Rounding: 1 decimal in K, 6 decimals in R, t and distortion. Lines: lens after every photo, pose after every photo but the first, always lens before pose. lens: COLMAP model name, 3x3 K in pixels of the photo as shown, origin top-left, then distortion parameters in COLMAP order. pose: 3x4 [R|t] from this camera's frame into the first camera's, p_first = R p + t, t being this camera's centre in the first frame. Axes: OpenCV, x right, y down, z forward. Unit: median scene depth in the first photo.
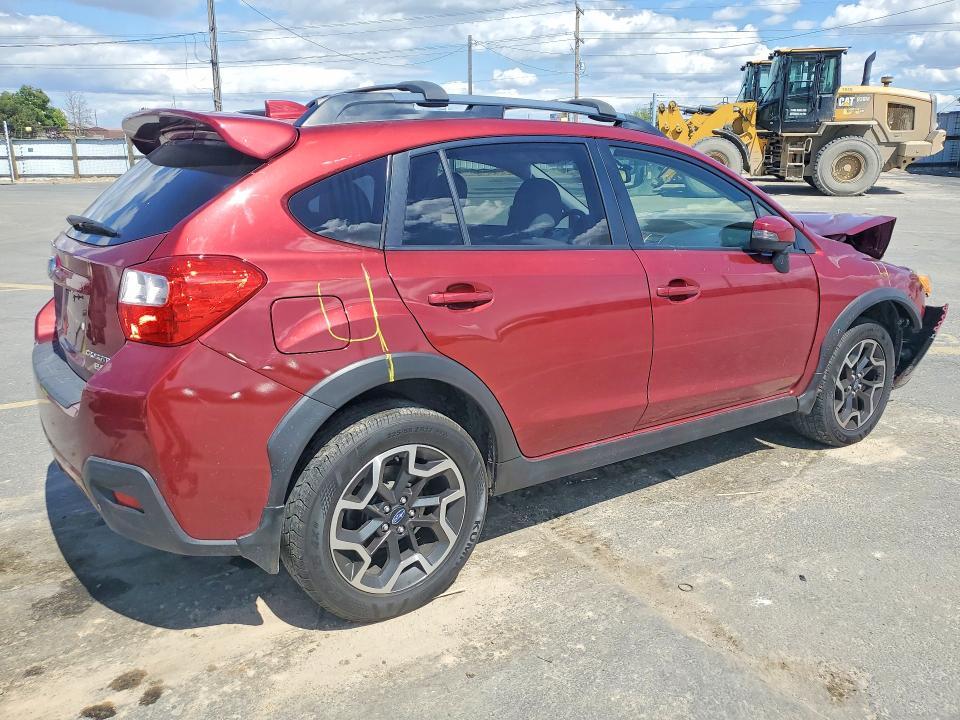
lens RADIAL K [[786.8, 0, 486.8], [0, 786.8, 360.4], [0, 0, 1]] dist [0.001206, 0.034109]
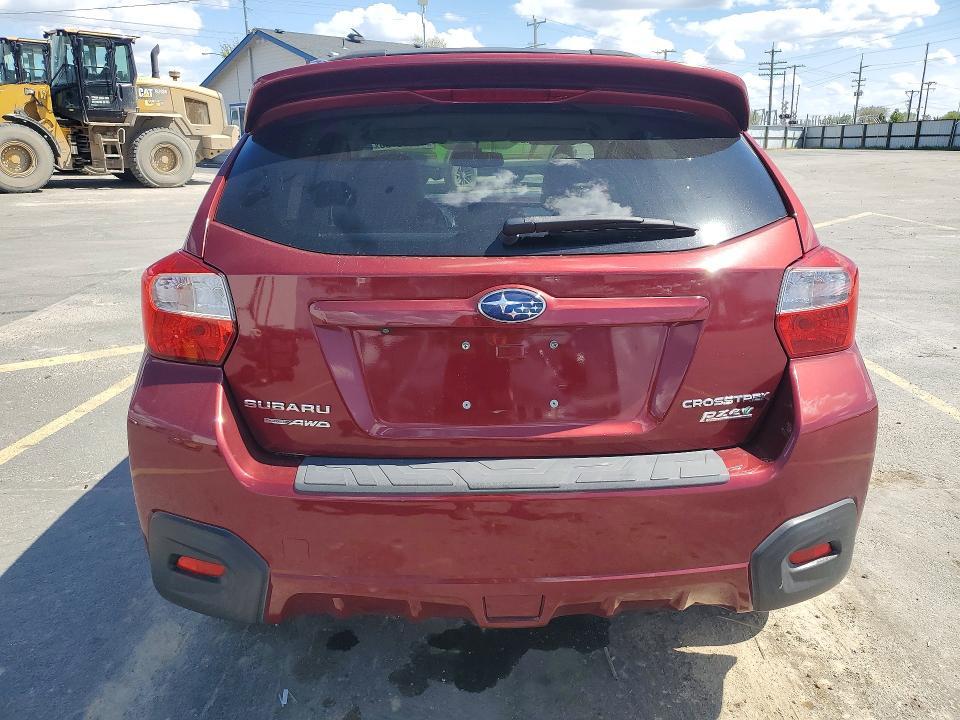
lens RADIAL K [[786.8, 0, 486.8], [0, 786.8, 360.4], [0, 0, 1]] dist [0.001206, 0.034109]
pose [[0.515984, -0.216592, 0.828763, -0.217668], [0.211722, 0.969734, 0.121617, -0.031513], [-0.830021, 0.112715, 0.546224, 0.140659]]
